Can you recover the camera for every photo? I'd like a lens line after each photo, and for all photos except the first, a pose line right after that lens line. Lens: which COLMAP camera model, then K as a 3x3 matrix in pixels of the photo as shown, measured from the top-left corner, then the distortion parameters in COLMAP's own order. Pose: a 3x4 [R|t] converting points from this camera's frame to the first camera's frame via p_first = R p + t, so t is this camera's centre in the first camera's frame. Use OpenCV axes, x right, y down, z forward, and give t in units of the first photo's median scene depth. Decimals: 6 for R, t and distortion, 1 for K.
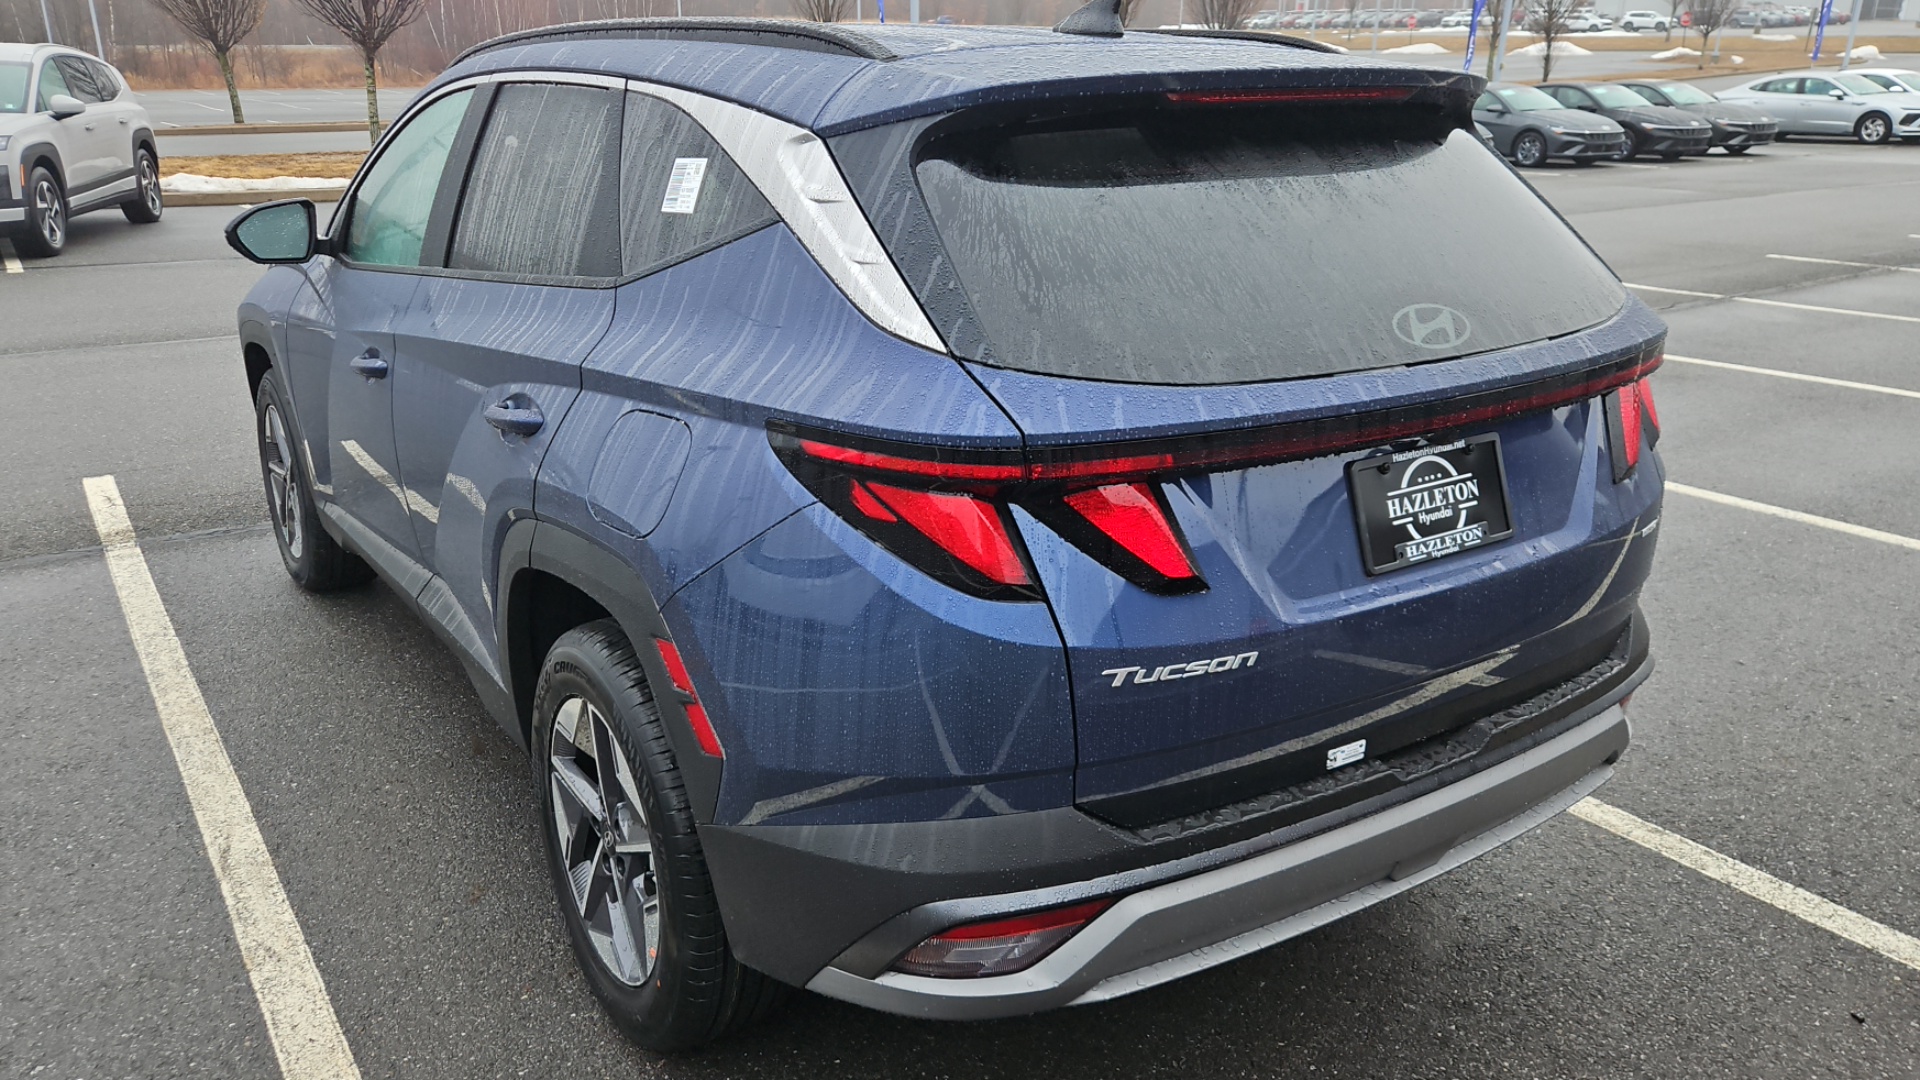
lens RADIAL K [[1394.6, 0, 960.0], [0, 1394.6, 540.0], [0, 0, 1]] dist [0.084635, -0.079017]
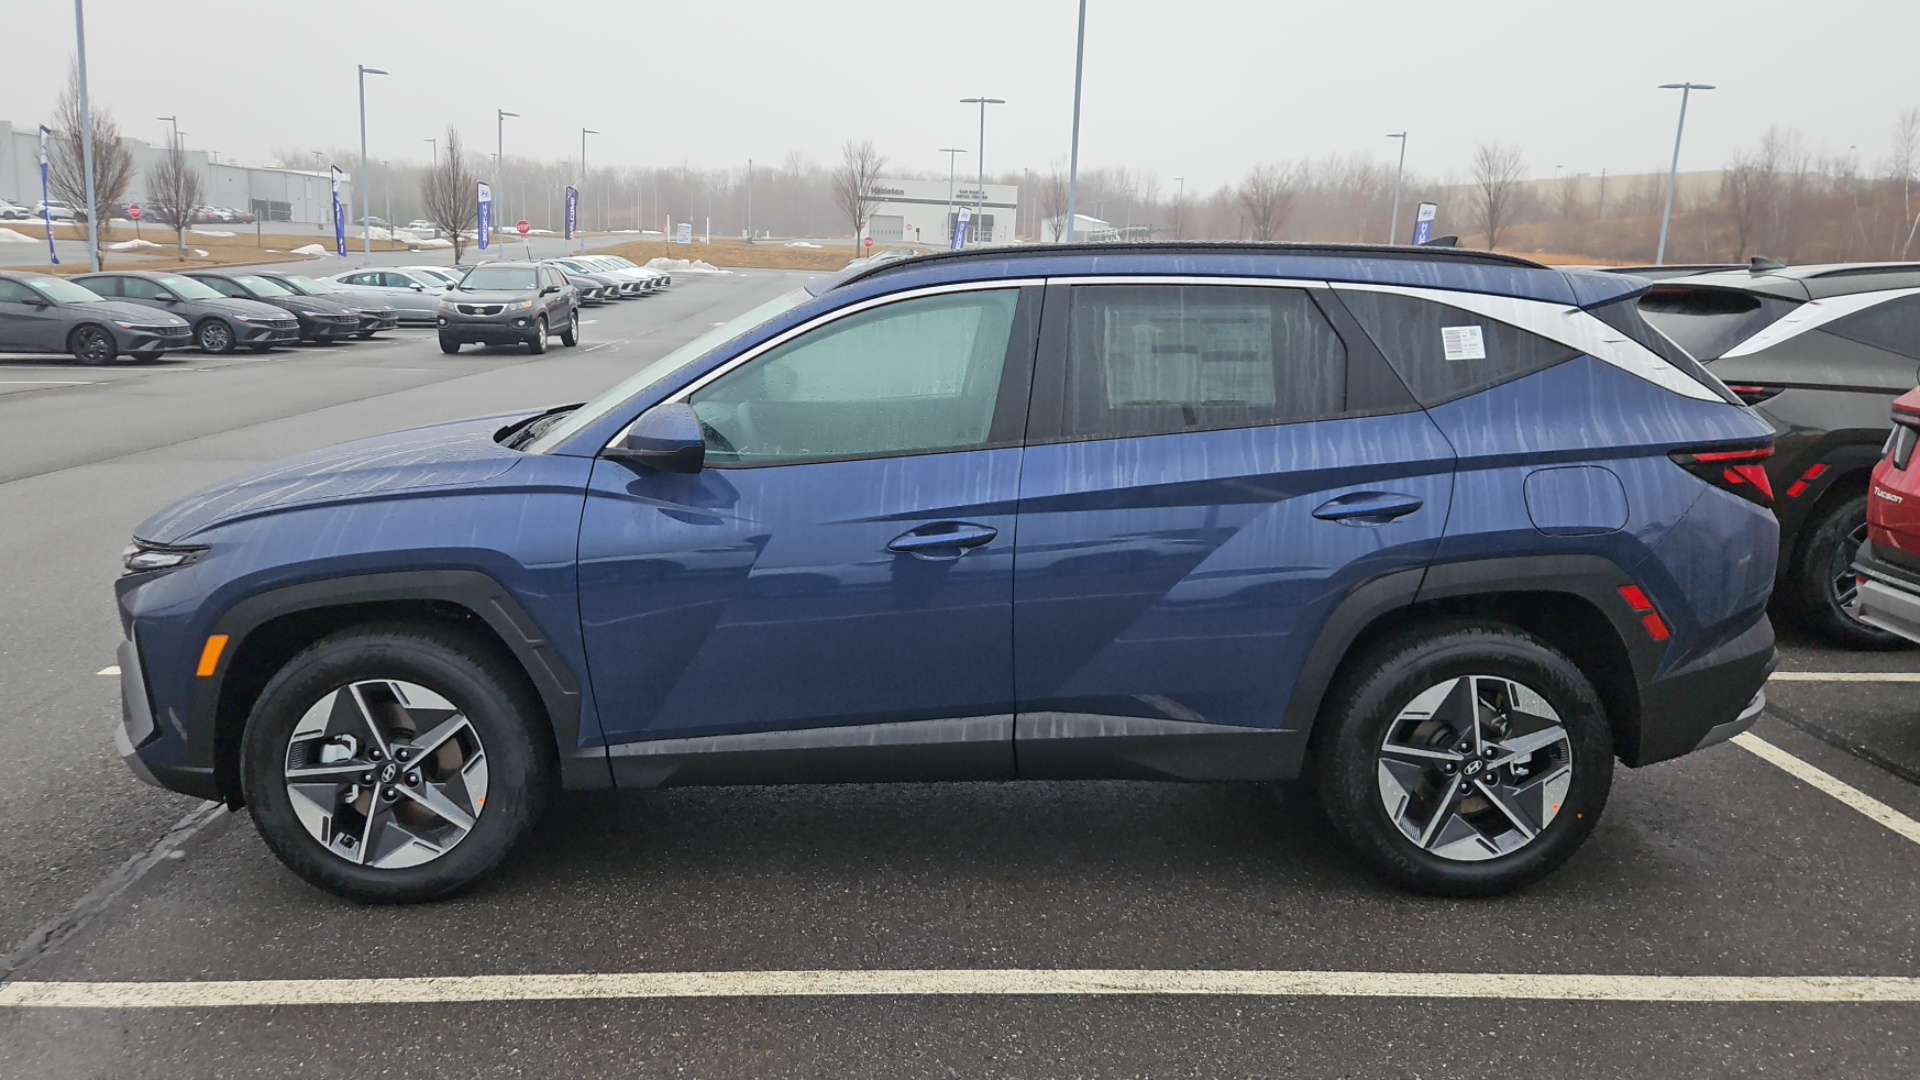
lens RADIAL K [[1394.6, 0, 960.0], [0, 1394.6, 540.0], [0, 0, 1]] dist [0.084635, -0.079017]
pose [[0.541770, -0.151477, 0.826765, -1.833132], [0.253645, 0.967235, 0.011003, -0.187199], [-0.801342, 0.203744, 0.562440, 0.562316]]
